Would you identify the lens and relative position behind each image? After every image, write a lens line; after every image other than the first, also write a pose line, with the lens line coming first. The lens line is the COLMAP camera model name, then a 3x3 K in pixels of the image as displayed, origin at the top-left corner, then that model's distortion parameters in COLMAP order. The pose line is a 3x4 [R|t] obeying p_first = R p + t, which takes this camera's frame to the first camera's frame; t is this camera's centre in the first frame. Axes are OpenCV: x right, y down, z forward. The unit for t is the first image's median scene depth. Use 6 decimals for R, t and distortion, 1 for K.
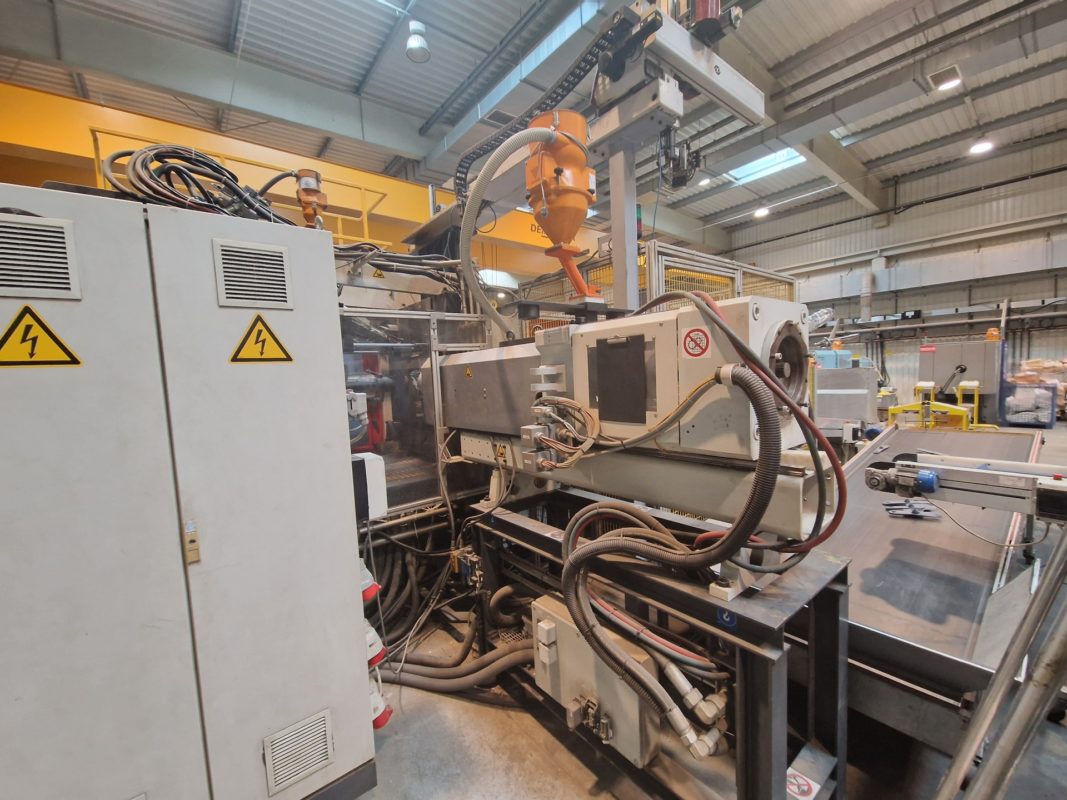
lens RADIAL K [[436.8, 0, 526.6], [0, 436.8, 404.2], [0, 0, 1]] dist [0.008895, -0.007618]
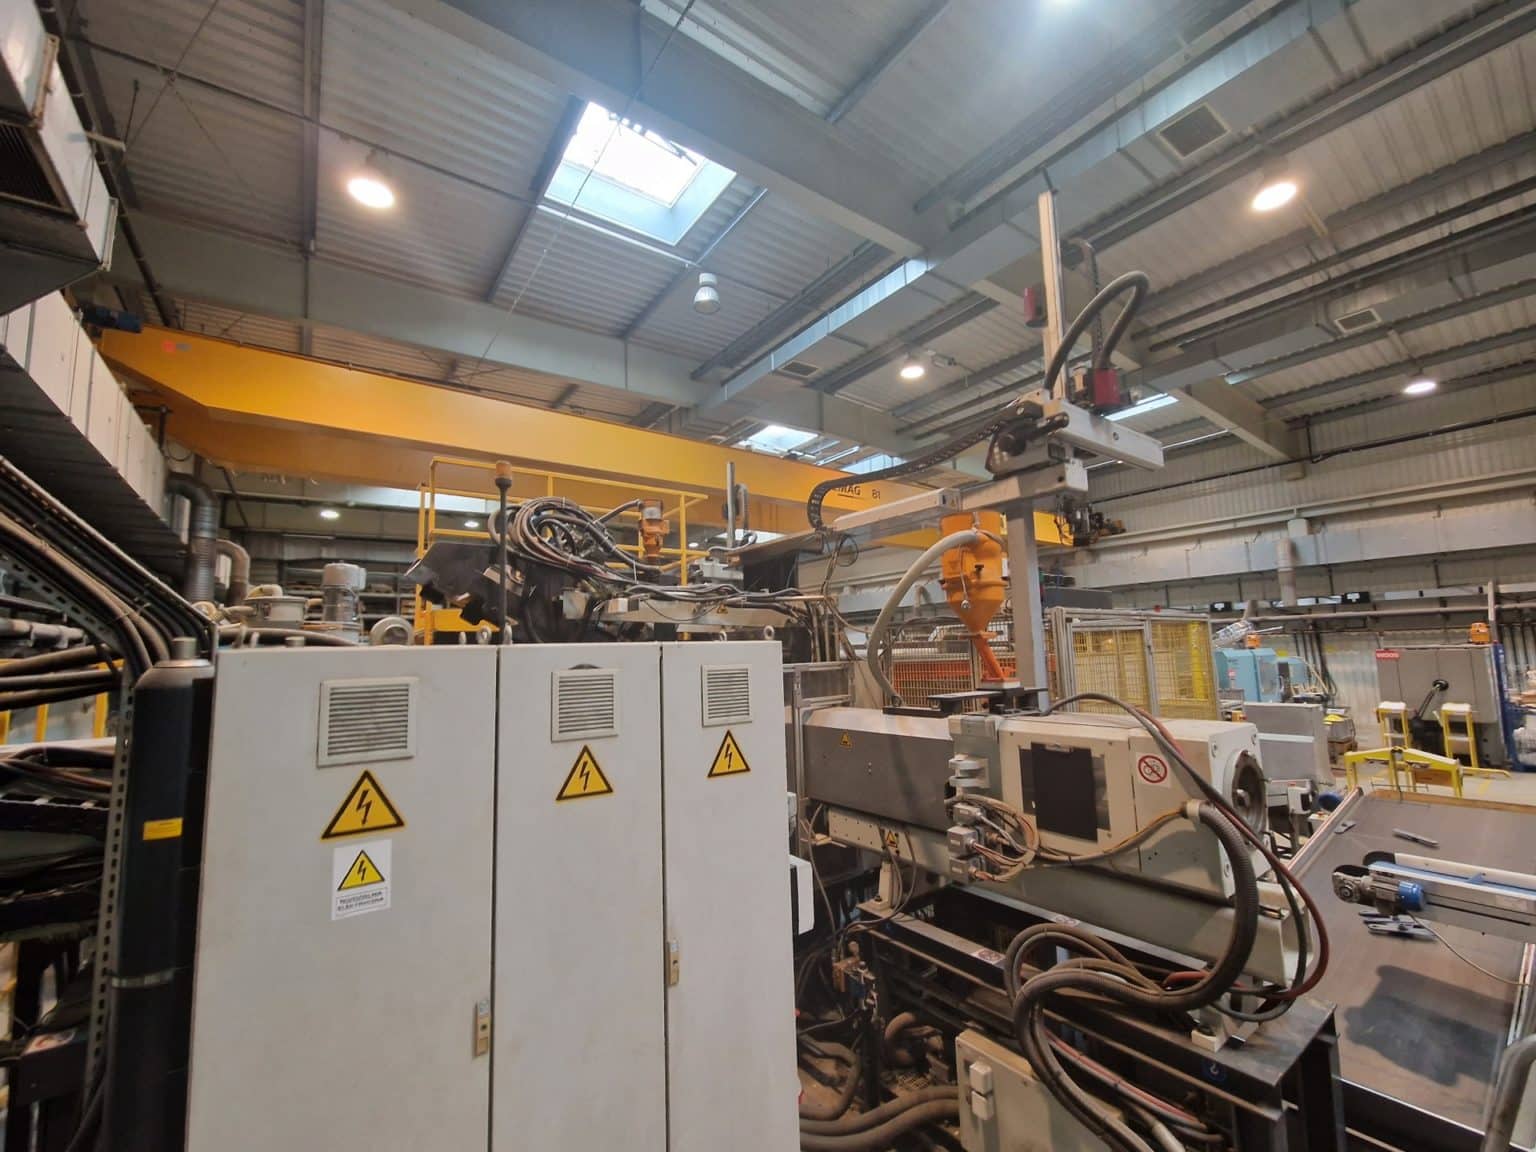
lens RADIAL K [[628.7, 0, 753.4], [0, 628.7, 578.5], [0, 0, 1]] dist [0.008895, -0.007618]
pose [[0.998664, 0.012721, -0.050093, -0.288456], [-0.021661, 0.983022, -0.182206, -0.174570], [0.046924, 0.183047, 0.981984, -0.348615]]
